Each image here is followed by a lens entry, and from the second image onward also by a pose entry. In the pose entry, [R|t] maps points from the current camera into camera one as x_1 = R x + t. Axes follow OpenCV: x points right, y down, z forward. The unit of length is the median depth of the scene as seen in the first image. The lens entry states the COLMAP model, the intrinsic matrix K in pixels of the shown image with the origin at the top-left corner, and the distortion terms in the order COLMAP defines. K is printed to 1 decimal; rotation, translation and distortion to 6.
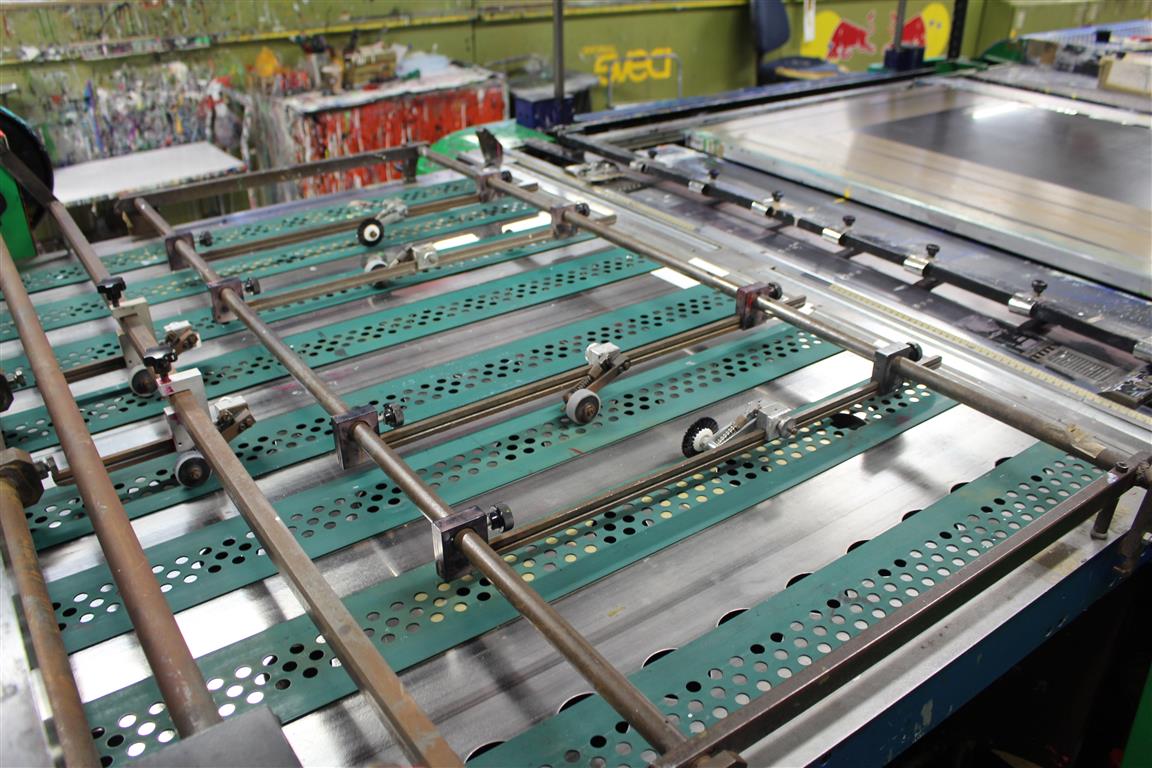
lens RADIAL K [[949.0, 0, 567.7], [0, 949.0, 389.1], [0, 0, 1]] dist [-0.157413, 0.125342]
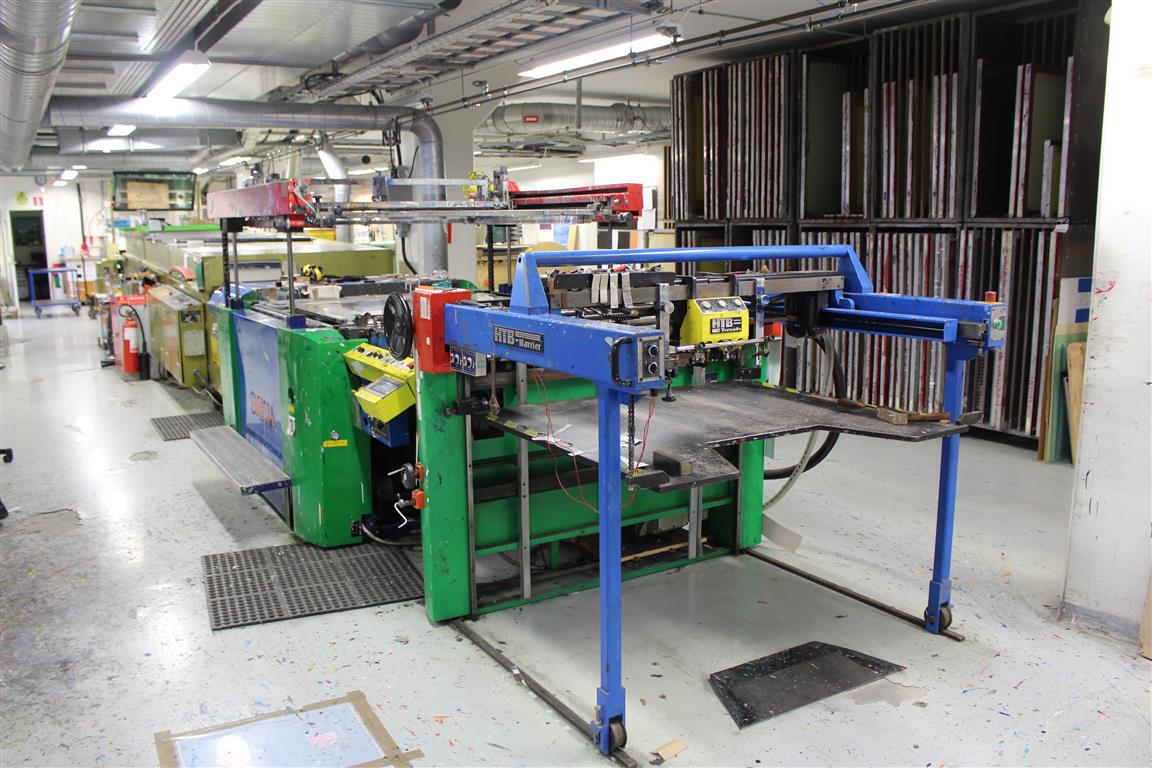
lens RADIAL K [[949.0, 0, 566.5], [0, 949.0, 386.9], [0, 0, 1]] dist [-0.157413, 0.125342]
pose [[0.069683, -0.164177, 0.983967, -1.332656], [0.489185, 0.865251, 0.109725, -0.068674], [-0.869392, 0.473696, 0.140606, 0.161714]]
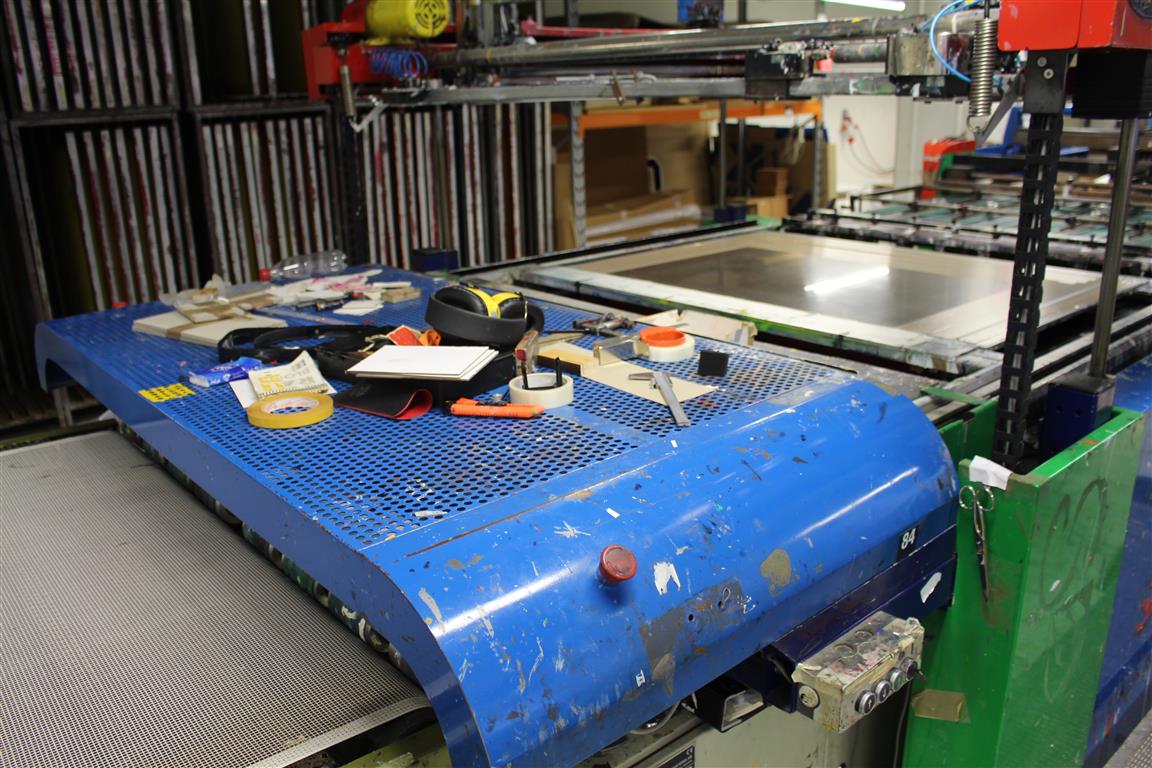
lens RADIAL K [[949.0, 0, 571.7], [0, 949.0, 386.3], [0, 0, 1]] dist [-0.157413, 0.125342]
pose [[-0.994478, 0.063419, -0.083618, 0.588901], [-0.017065, 0.688443, 0.725090, -0.621701], [0.103550, 0.722513, -0.683559, 1.116535]]
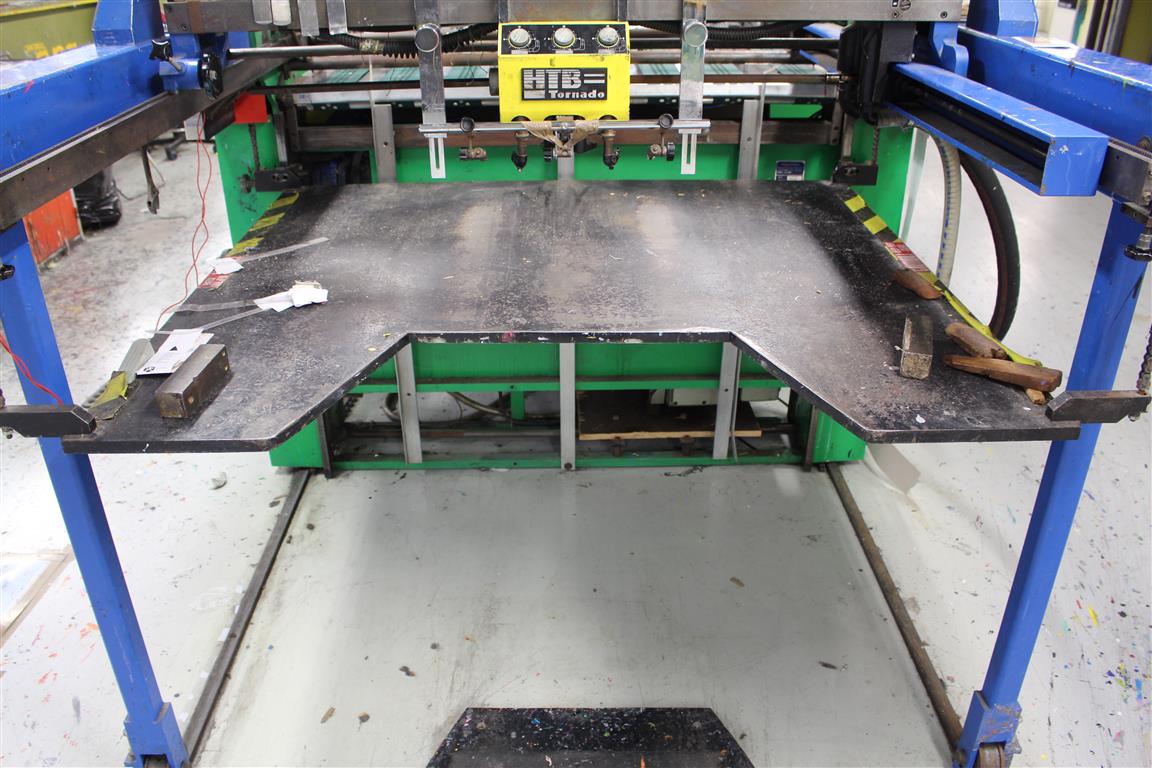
lens RADIAL K [[949.0, 0, 565.1], [0, 949.0, 386.6], [0, 0, 1]] dist [-0.157413, 0.125342]
pose [[0.564642, -0.377001, 0.734200, -0.743139], [0.399803, 0.903177, 0.156296, 0.122589], [-0.722036, 0.205284, 0.660698, -0.138106]]
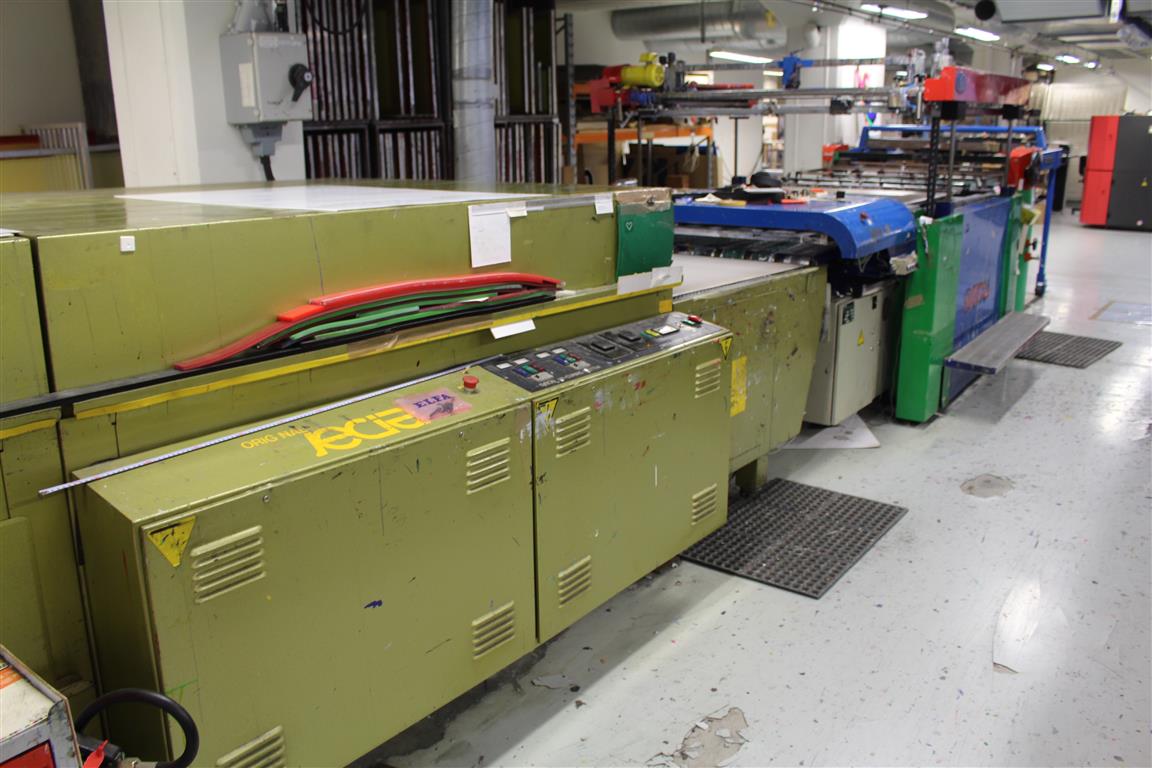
lens RADIAL K [[949.0, 0, 564.8], [0, 949.0, 377.6], [0, 0, 1]] dist [-0.157413, 0.125342]
pose [[-0.954133, 0.104186, -0.280669, 1.267714], [-0.120888, 0.723590, 0.679561, -0.992911], [0.273890, 0.682321, -0.677807, 1.801009]]
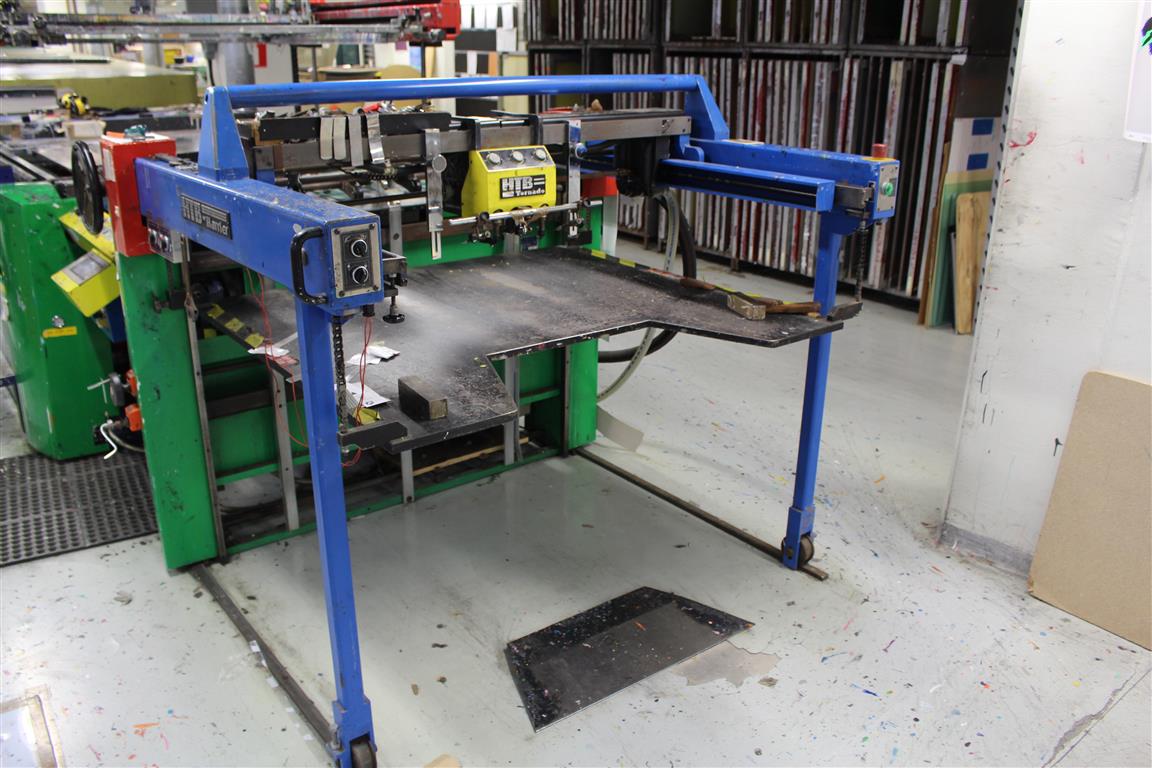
lens RADIAL K [[949.0, 0, 567.4], [0, 949.0, 383.9], [0, 0, 1]] dist [-0.157413, 0.125342]
pose [[-0.051880, -0.335843, 0.940488, -1.072947], [0.472317, 0.821518, 0.319414, -0.025404], [-0.879901, 0.460780, 0.116004, 0.083244]]
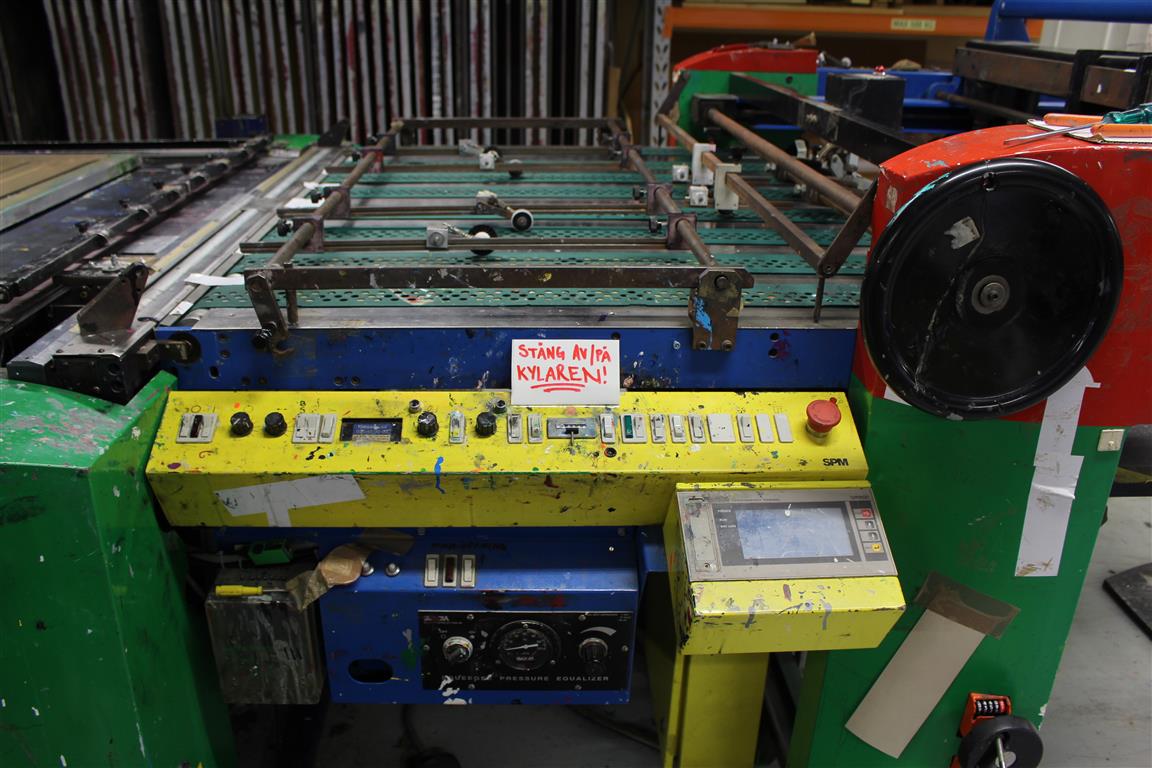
lens RADIAL K [[949.0, 0, 568.4], [0, 949.0, 382.4], [0, 0, 1]] dist [-0.157413, 0.125342]
pose [[-0.844690, -0.209462, 0.492568, -0.328030], [0.250939, 0.657880, 0.710087, -0.304204], [-0.472787, 0.723408, -0.503143, 0.648574]]
